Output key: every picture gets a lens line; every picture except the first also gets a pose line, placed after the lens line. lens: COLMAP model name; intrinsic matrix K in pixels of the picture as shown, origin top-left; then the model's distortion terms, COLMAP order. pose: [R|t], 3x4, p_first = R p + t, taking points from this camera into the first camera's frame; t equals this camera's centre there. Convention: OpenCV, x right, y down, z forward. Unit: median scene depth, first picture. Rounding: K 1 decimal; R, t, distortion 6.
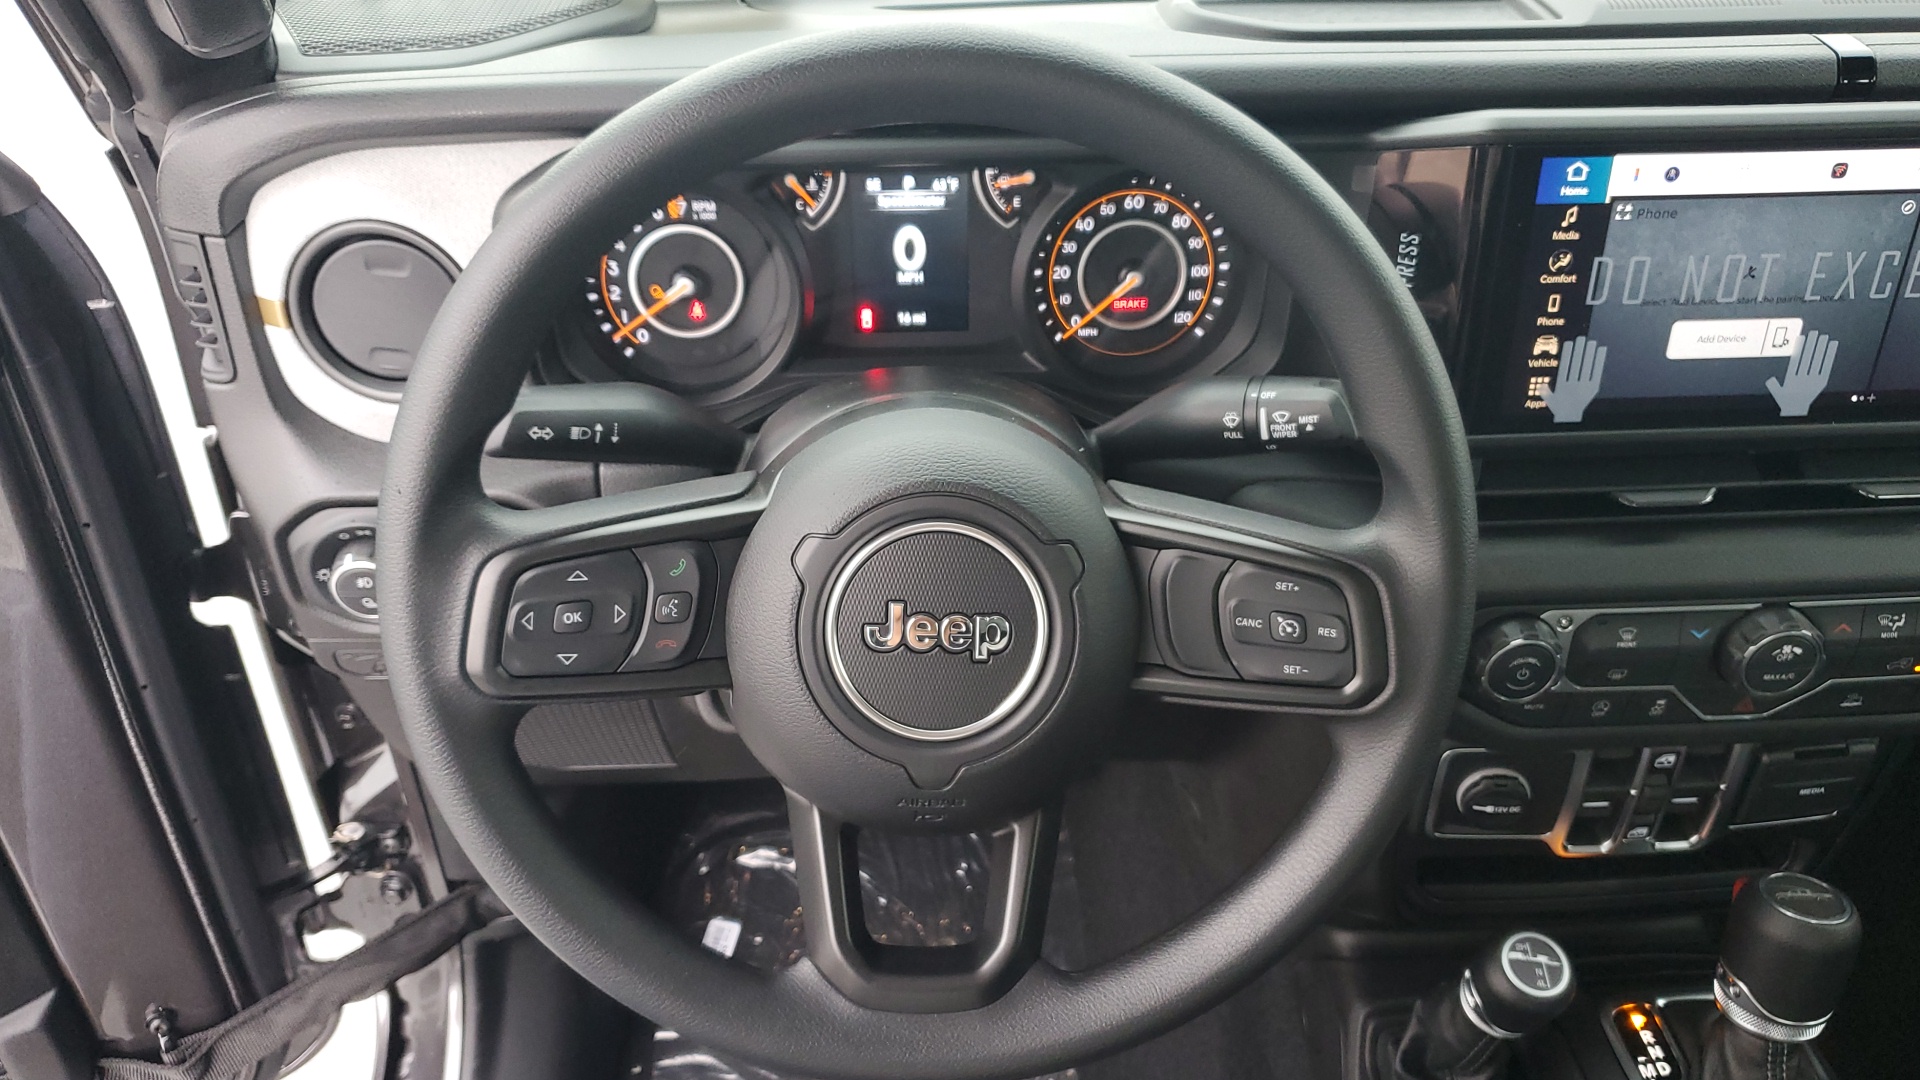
lens RADIAL K [[1586.0, 0, 940.6], [0, 1586.0, 562.7], [0, 0, 1]] dist [0.043976, -0.075441]
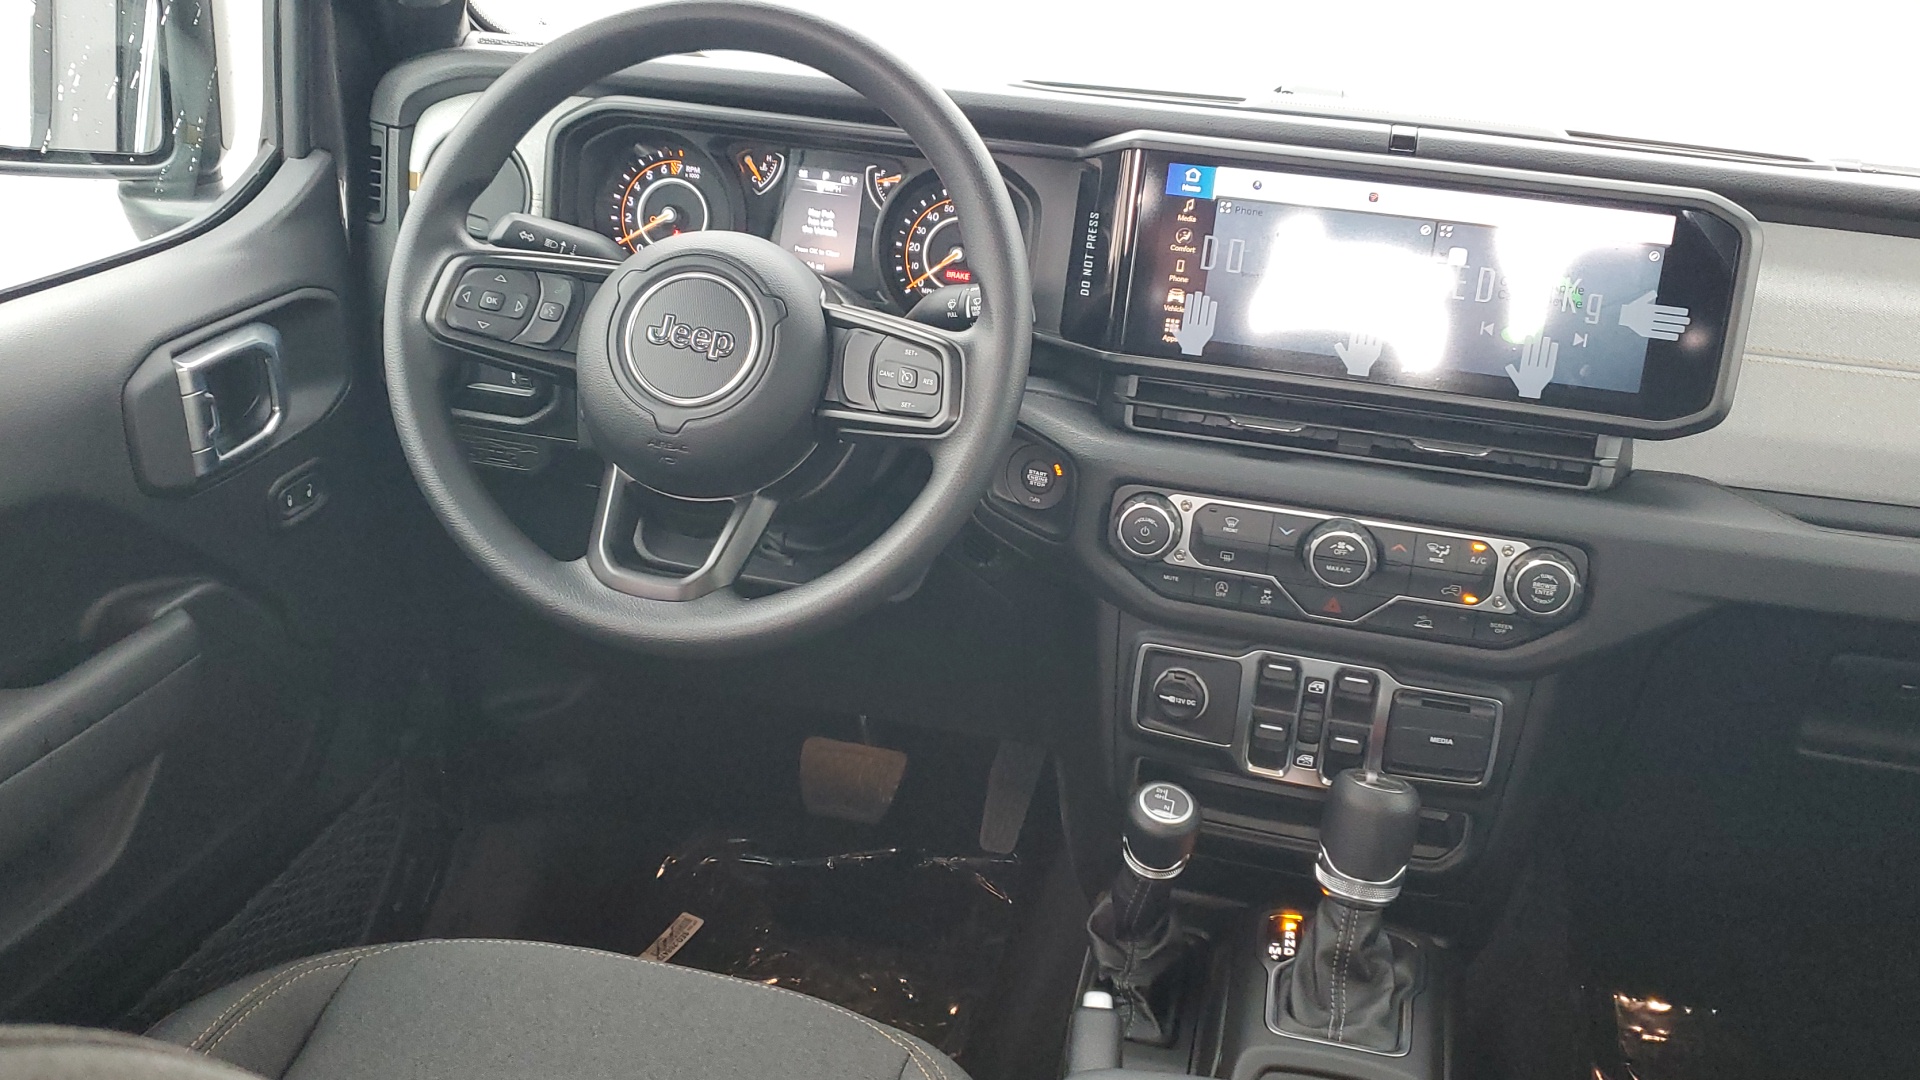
lens RADIAL K [[1845.3, 0, 954.4], [0, 1845.3, 519.9], [0, 0, 1]] dist [0.049503, 0.000000]
pose [[0.957433, 0.160274, -0.240070, 0.575764], [-0.224871, 0.935596, -0.272202, 0.522169], [0.180982, 0.314600, 0.931811, -0.514822]]
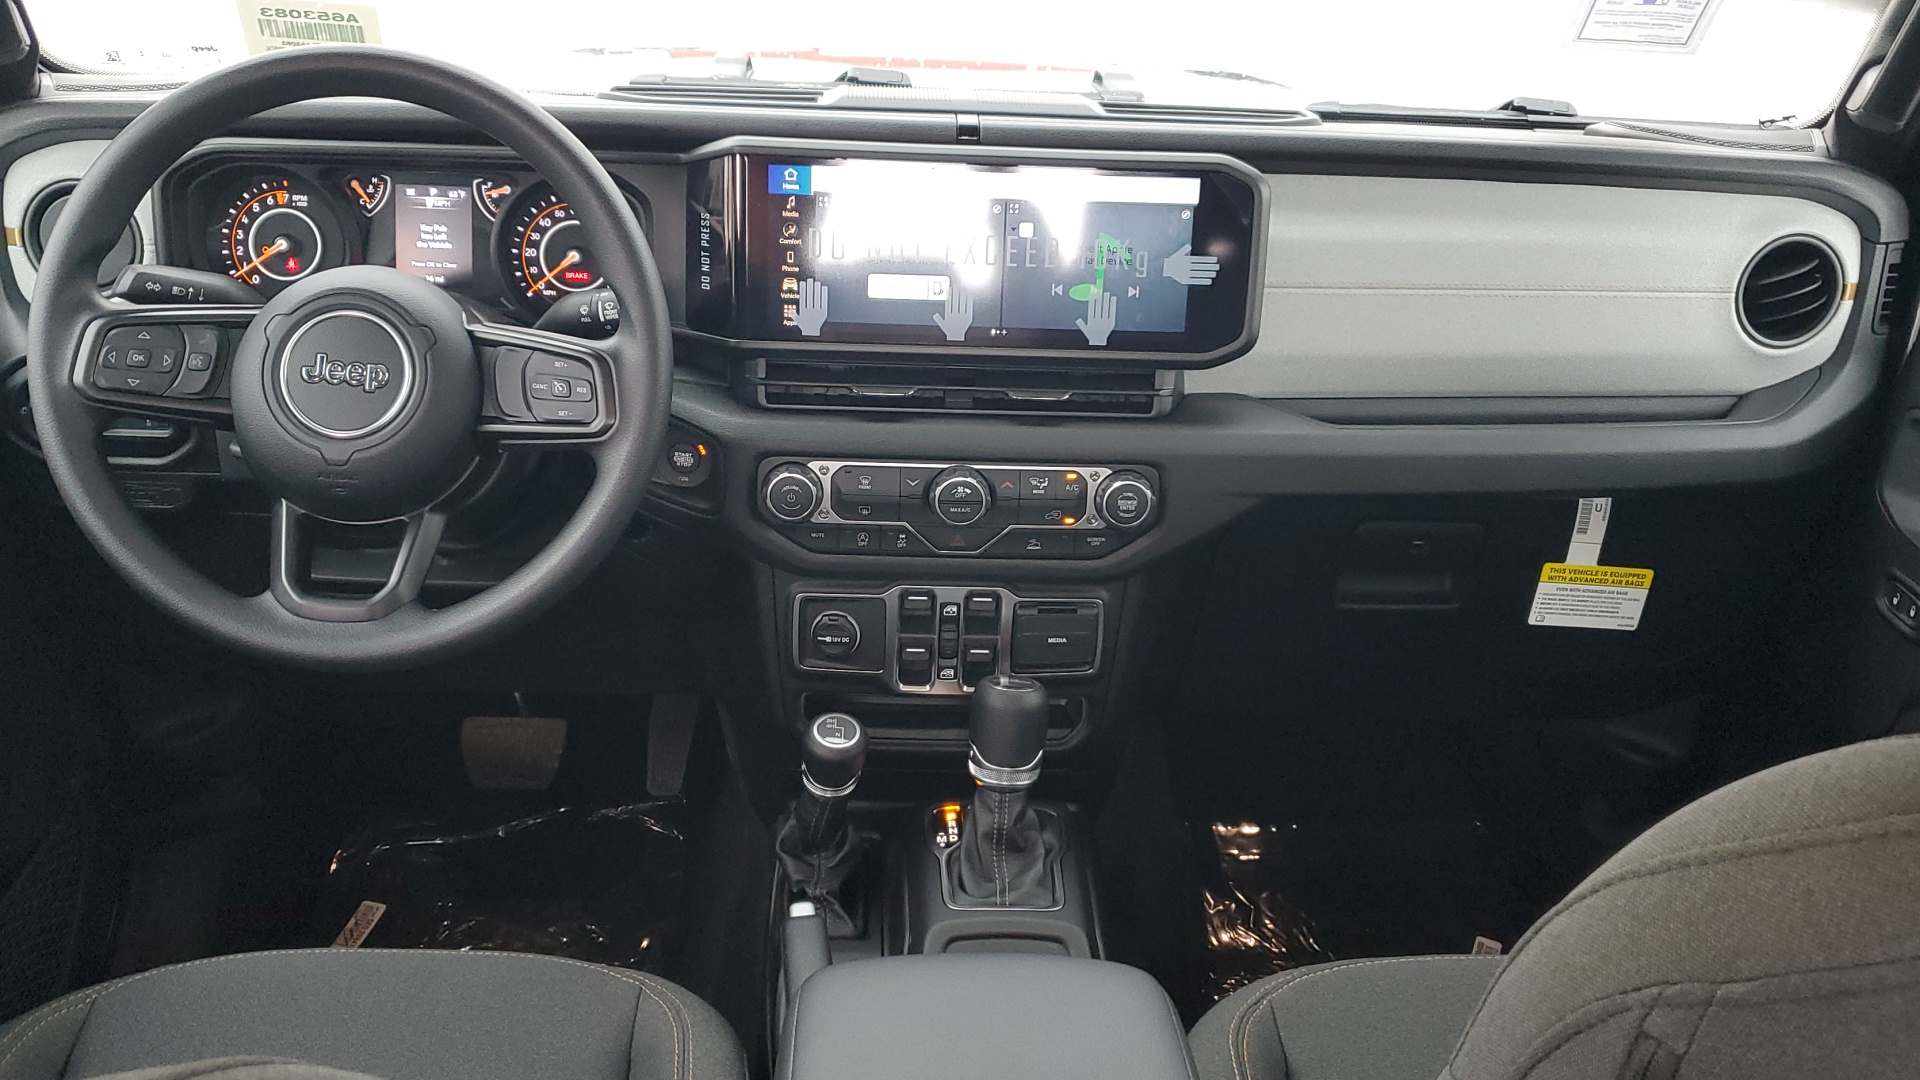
lens RADIAL K [[1845.3, 0, 960.6], [0, 1845.3, 561.4], [0, 0, 1]] dist [0.049503, 0.000000]
pose [[0.999130, 0.041685, 0.001383, 0.519948], [-0.040193, 0.971154, -0.235041, 0.535802], [-0.011141, 0.234781, 0.971984, -0.723960]]
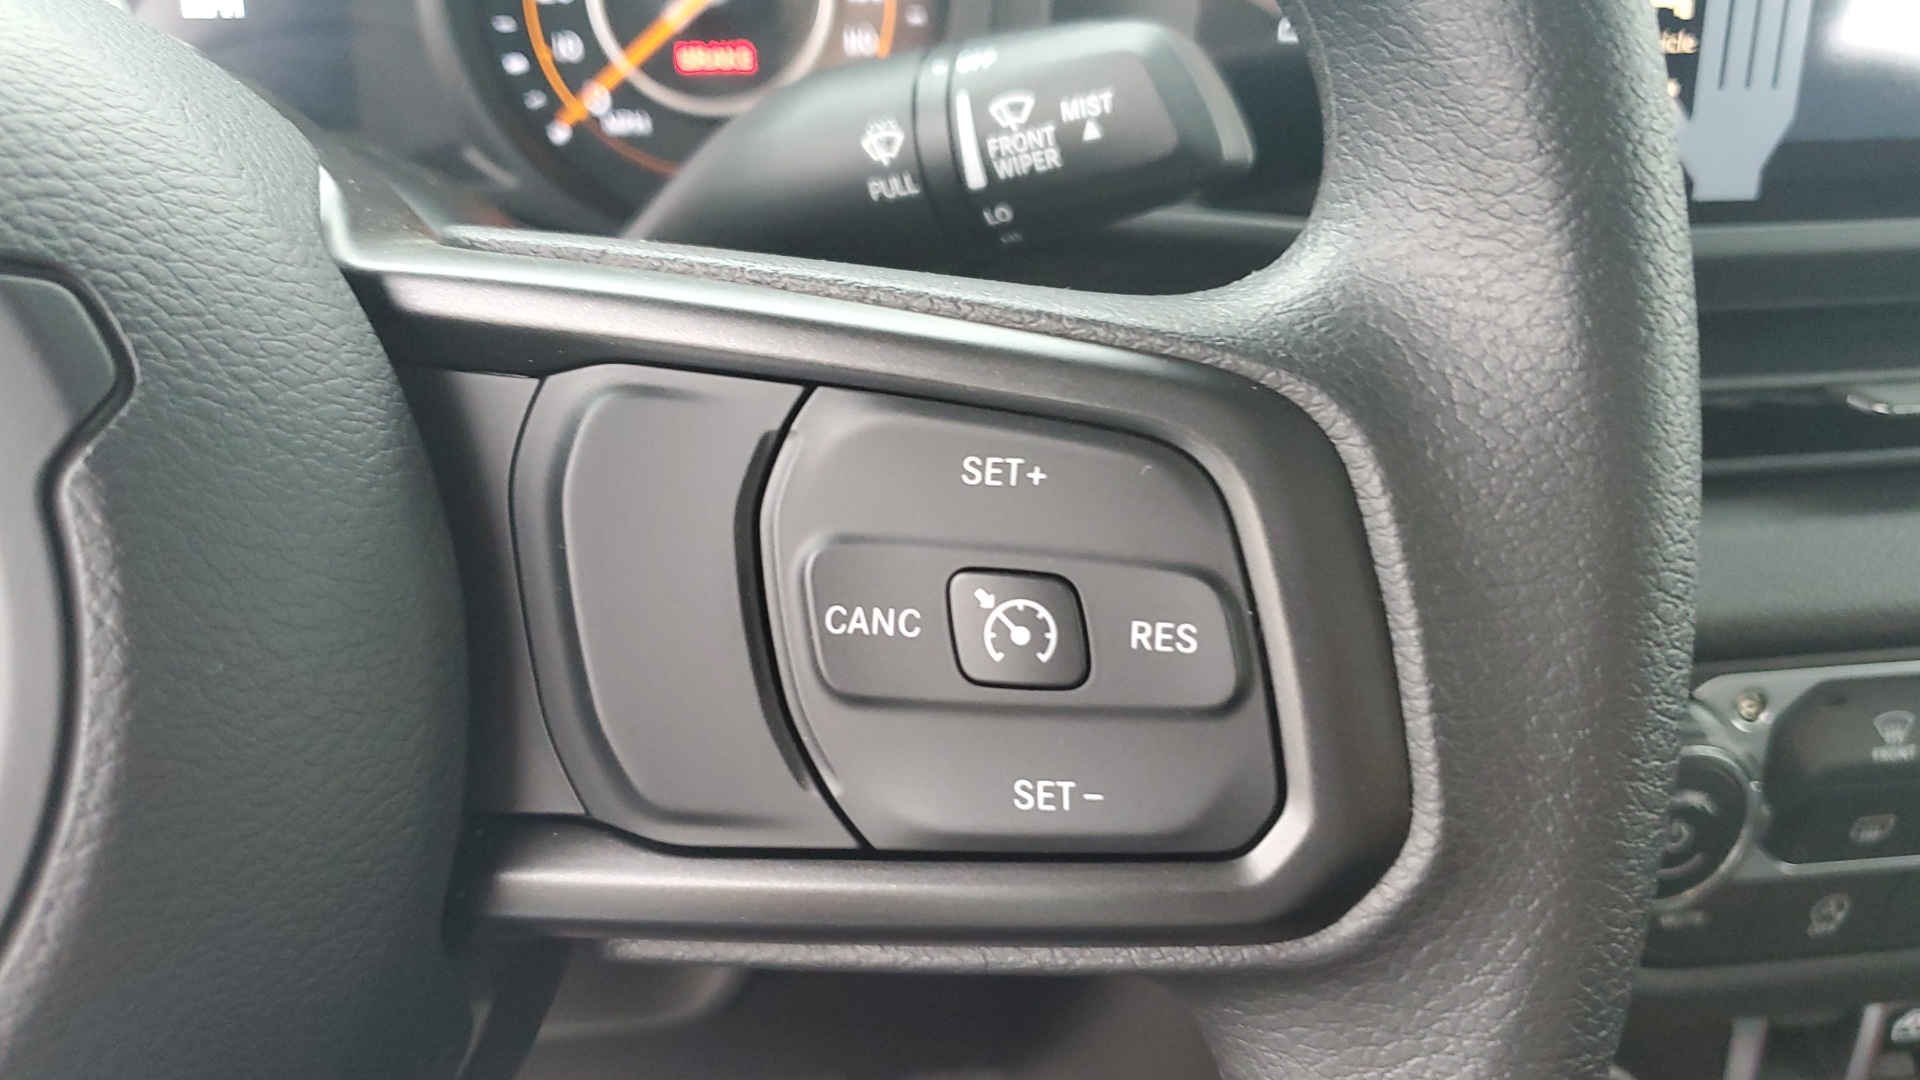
lens RADIAL K [[1586.0, 0, 948.2], [0, 1586.0, 543.0], [0, 0, 1]] dist [0.043976, -0.075441]
pose [[0.996179, -0.036975, 0.079118, 0.148378], [0.050087, 0.984038, -0.170762, 0.055766], [-0.071541, 0.174073, 0.982131, 0.589523]]
